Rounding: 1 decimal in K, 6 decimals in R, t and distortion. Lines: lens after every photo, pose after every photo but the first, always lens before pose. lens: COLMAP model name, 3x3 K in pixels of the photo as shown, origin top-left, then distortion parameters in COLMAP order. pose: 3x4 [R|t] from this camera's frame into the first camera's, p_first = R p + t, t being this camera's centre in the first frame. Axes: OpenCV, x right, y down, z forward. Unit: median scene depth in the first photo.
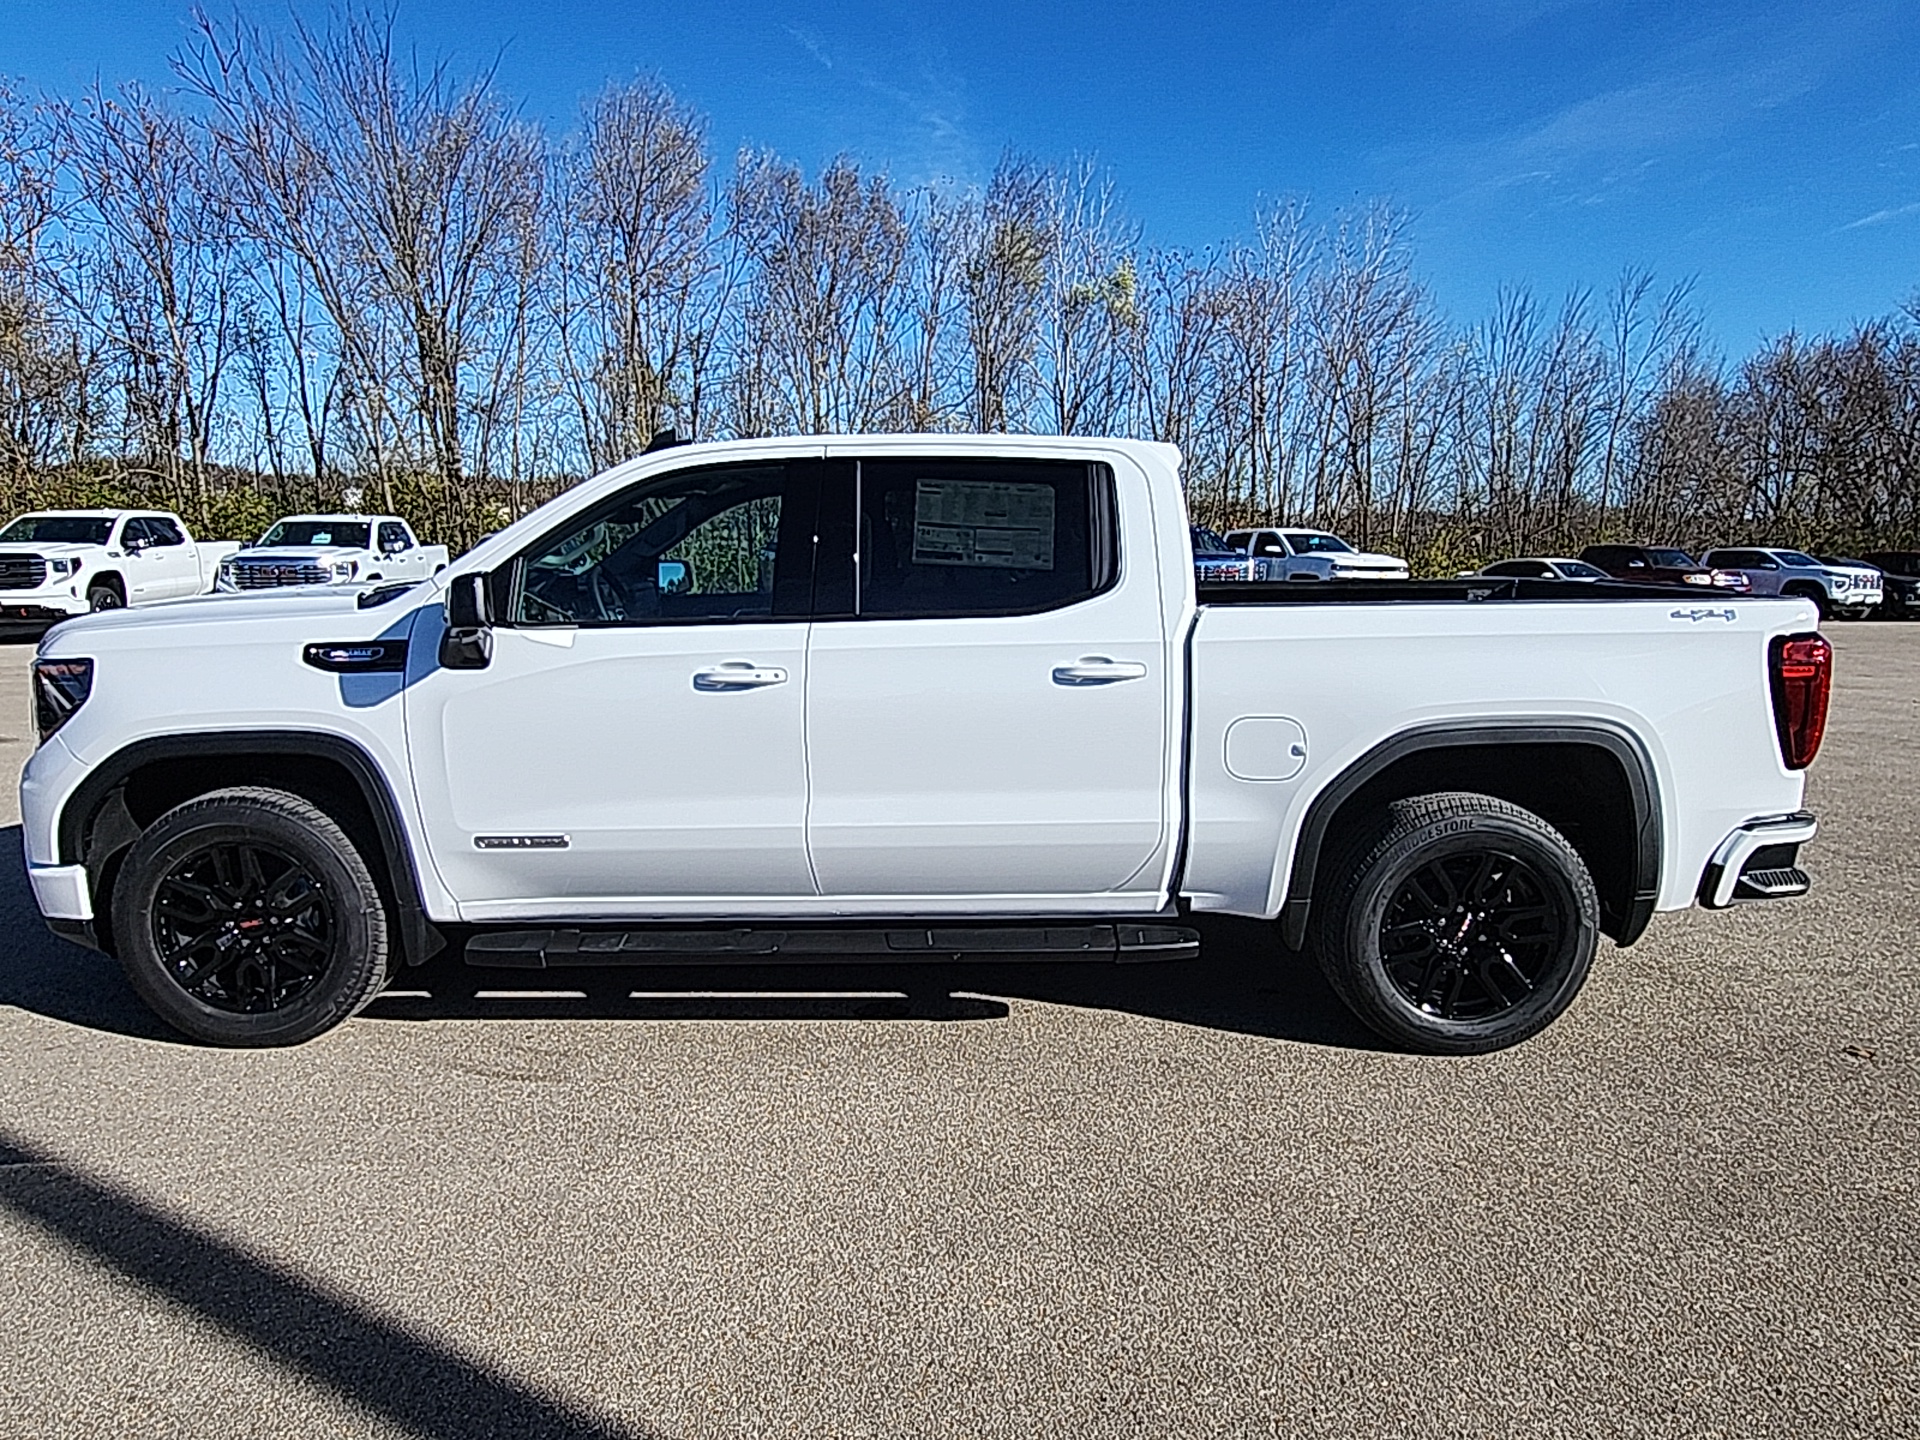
lens RADIAL K [[1116.5, 0, 942.1], [0, 1116.5, 728.2], [0, 0, 1]] dist [0.000102, 0.001674]
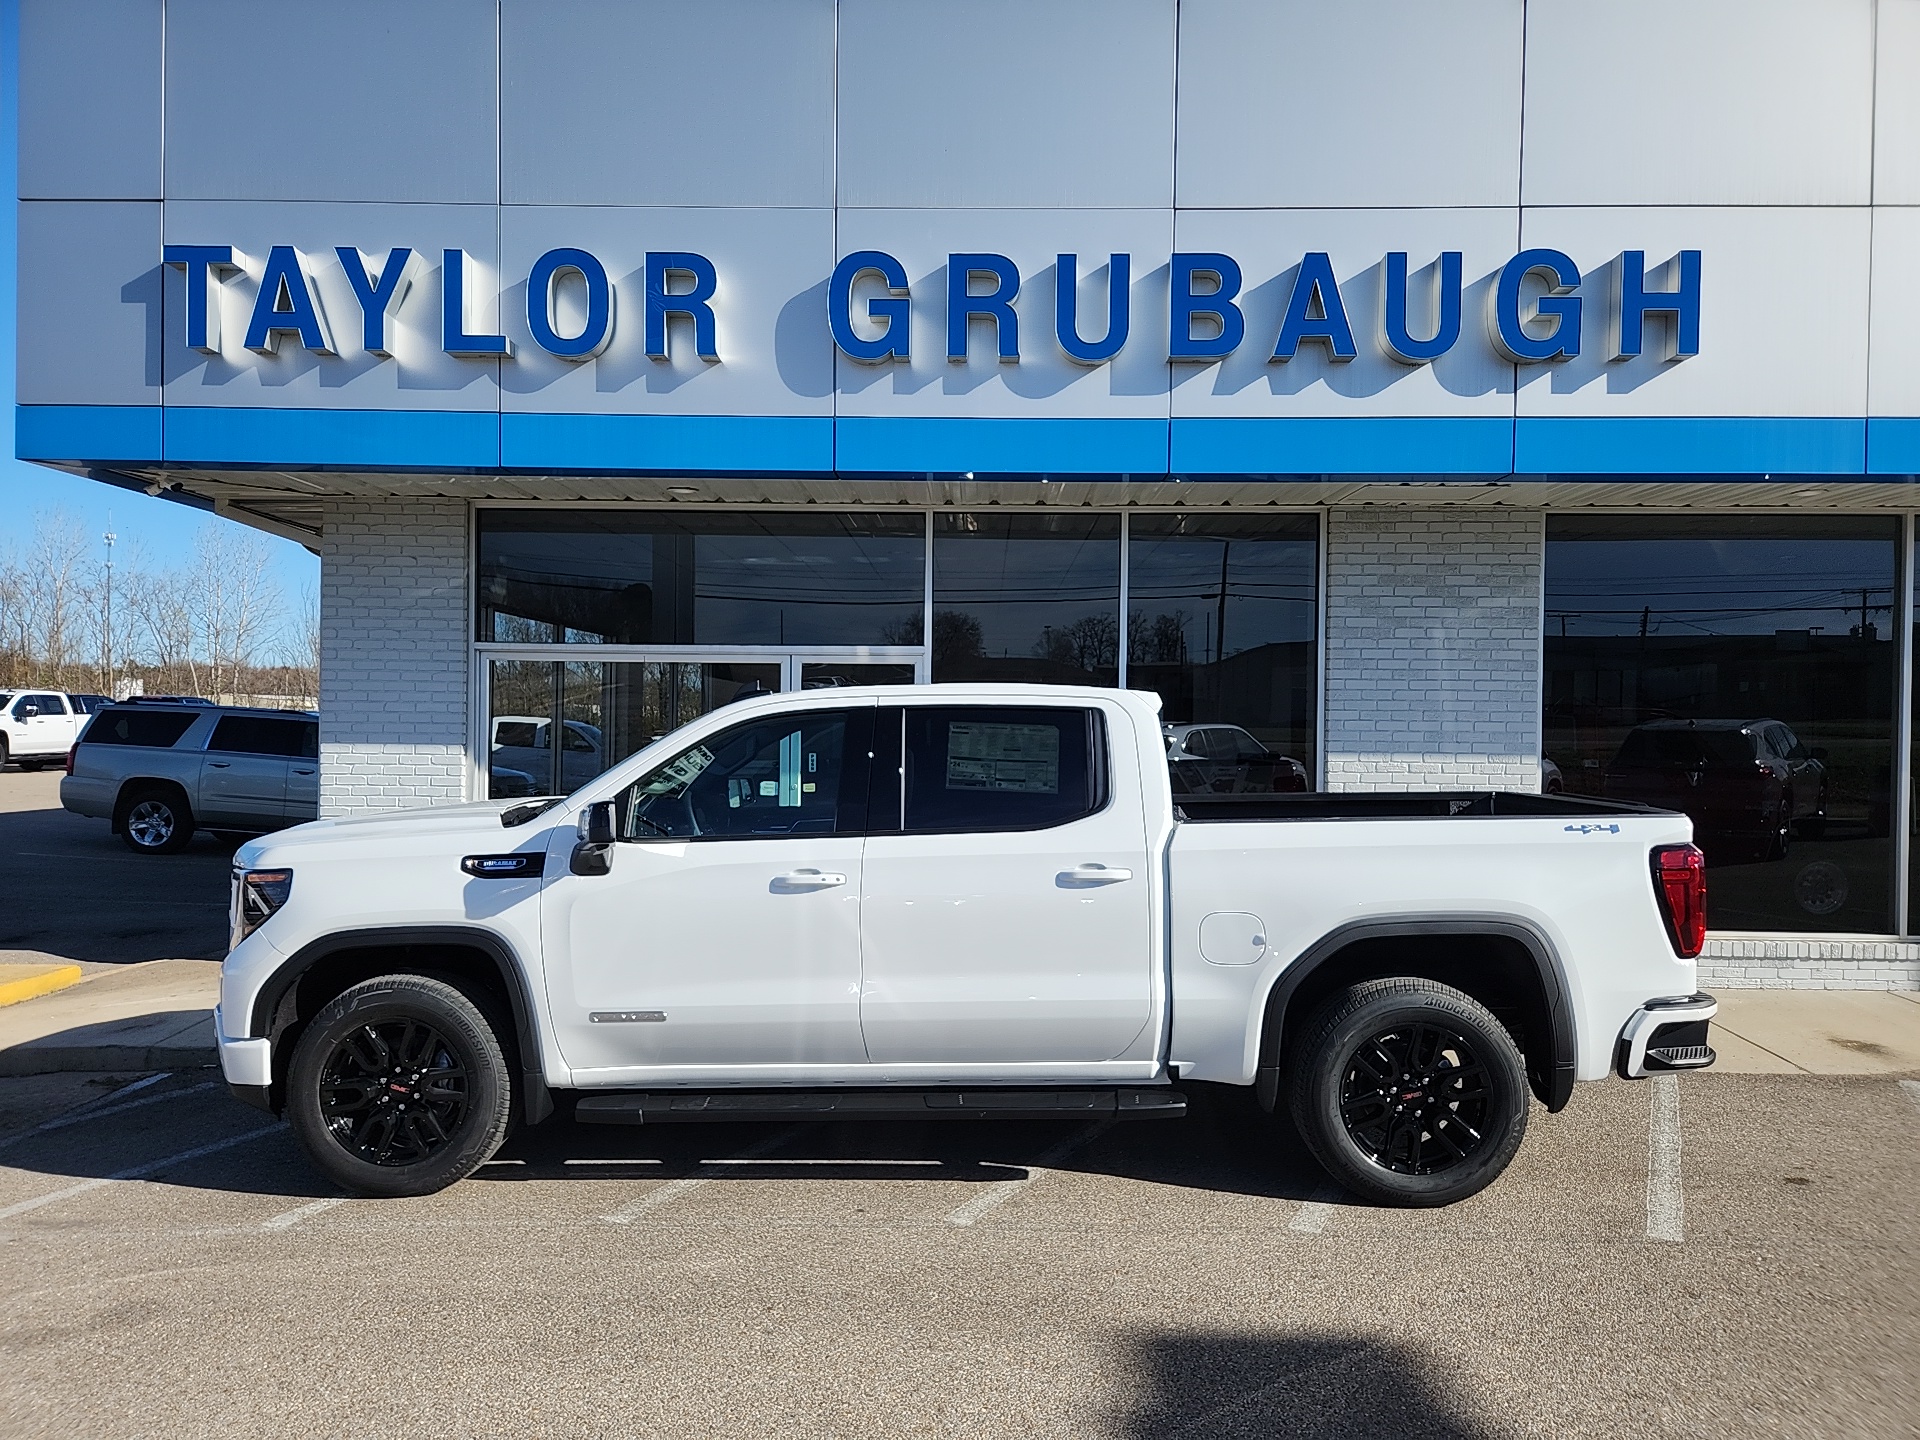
lens RADIAL K [[1322.8, 0, 960.0], [0, 1322.8, 720.0], [0, 0, 1]] dist [0.074123, -0.106404]
pose [[0.999991, -0.003003, -0.002940, -0.006428], [0.002482, 0.986516, -0.163646, 0.019436], [0.003391, 0.163637, 0.986515, -0.479532]]
